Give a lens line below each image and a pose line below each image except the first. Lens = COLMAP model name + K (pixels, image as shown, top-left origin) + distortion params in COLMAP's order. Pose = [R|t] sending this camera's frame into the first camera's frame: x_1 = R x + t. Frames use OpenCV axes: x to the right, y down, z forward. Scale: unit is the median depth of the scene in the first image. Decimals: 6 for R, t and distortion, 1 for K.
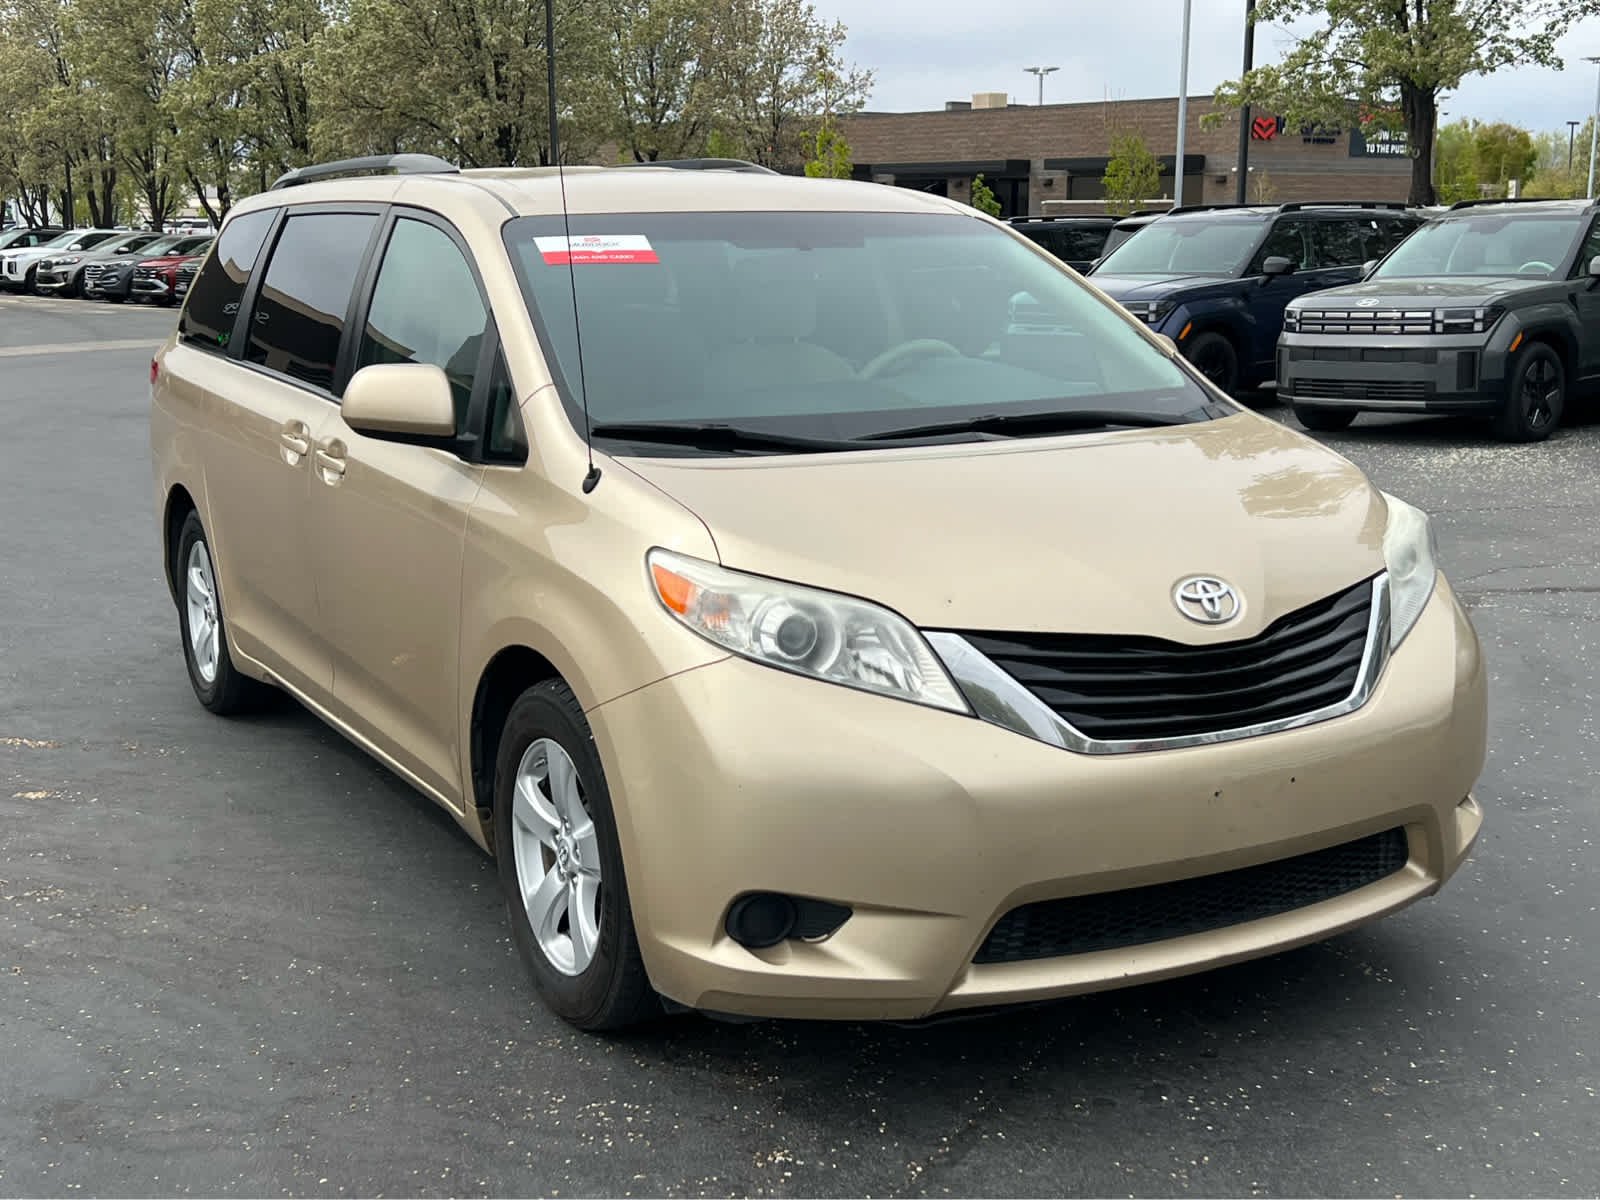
lens RADIAL K [[1949.4, 0, 792.7], [0, 1949.4, 553.4], [0, 0, 1]] dist [0.059936, 0.000000]
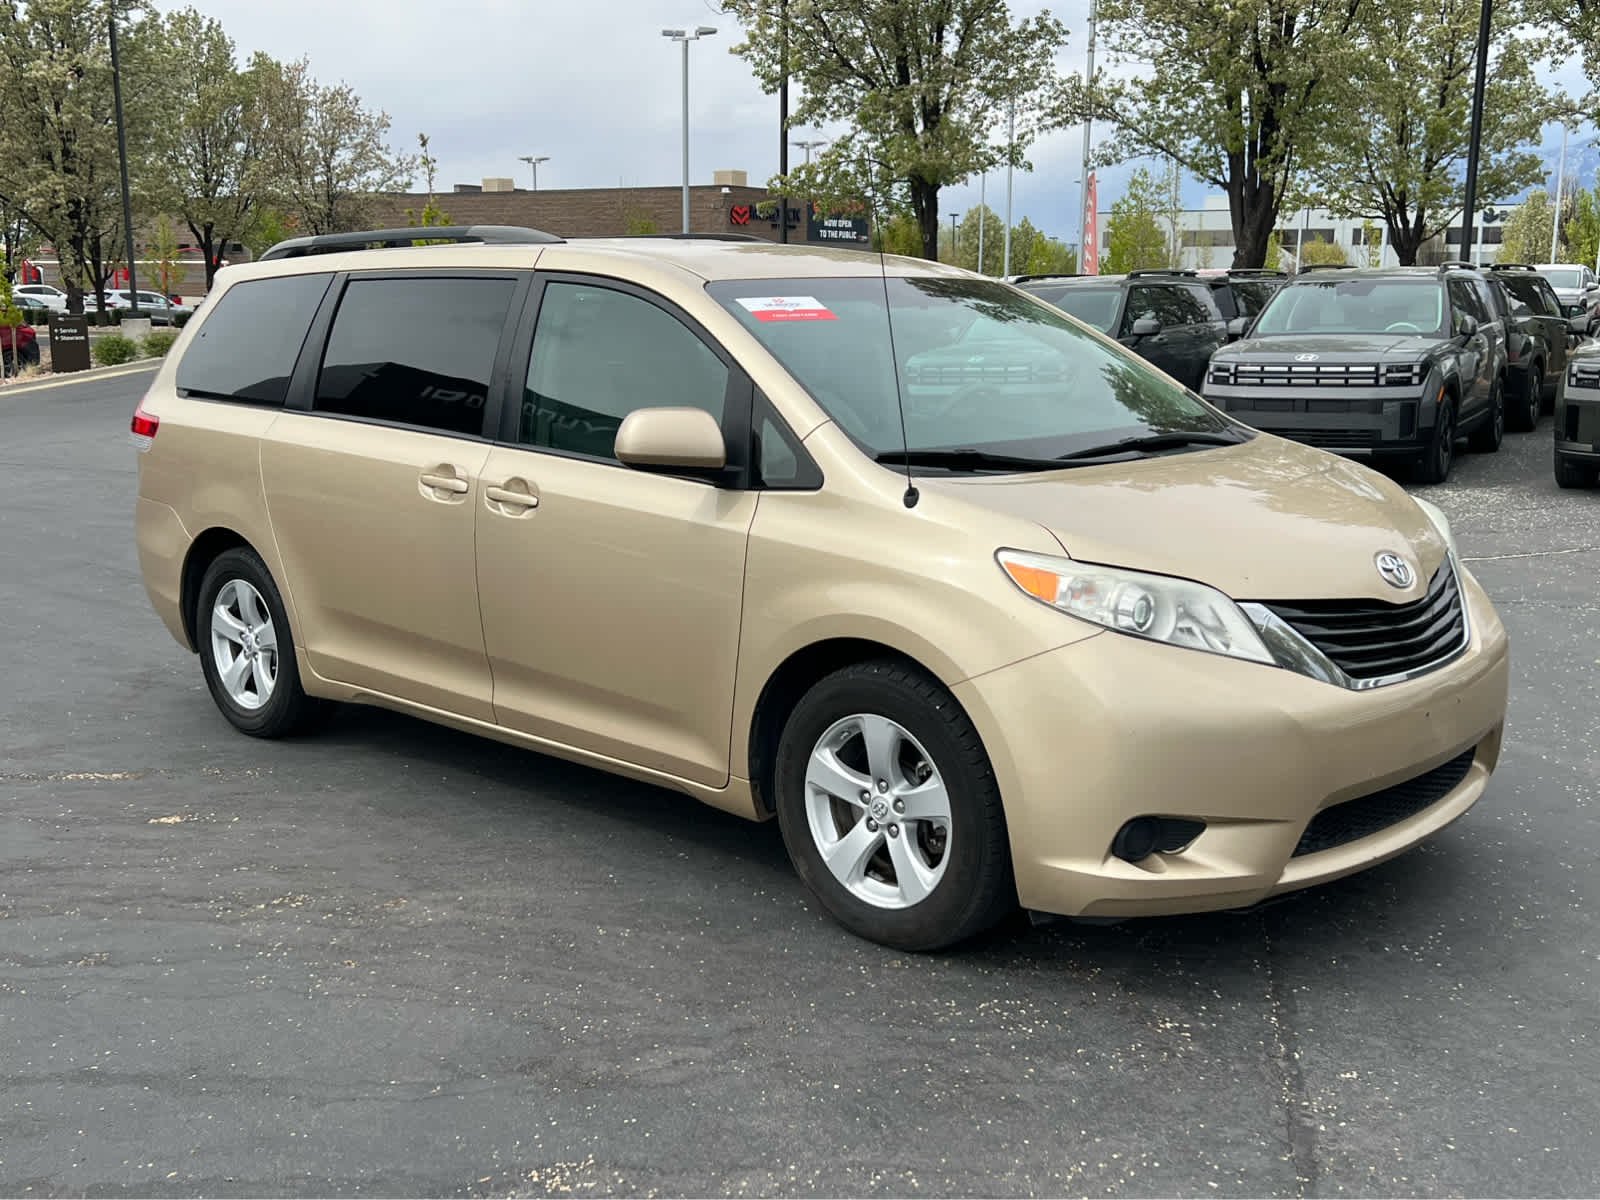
lens RADIAL K [[1693.1, 0, 798.7], [0, 1693.1, 574.5], [0, 0, 1]] dist [0.038838, 0.000000]
pose [[0.957826, -0.047392, 0.283412, -0.413699], [0.048071, 0.998833, 0.004561, 0.001916], [-0.283298, 0.009256, 0.958987, 0.011078]]
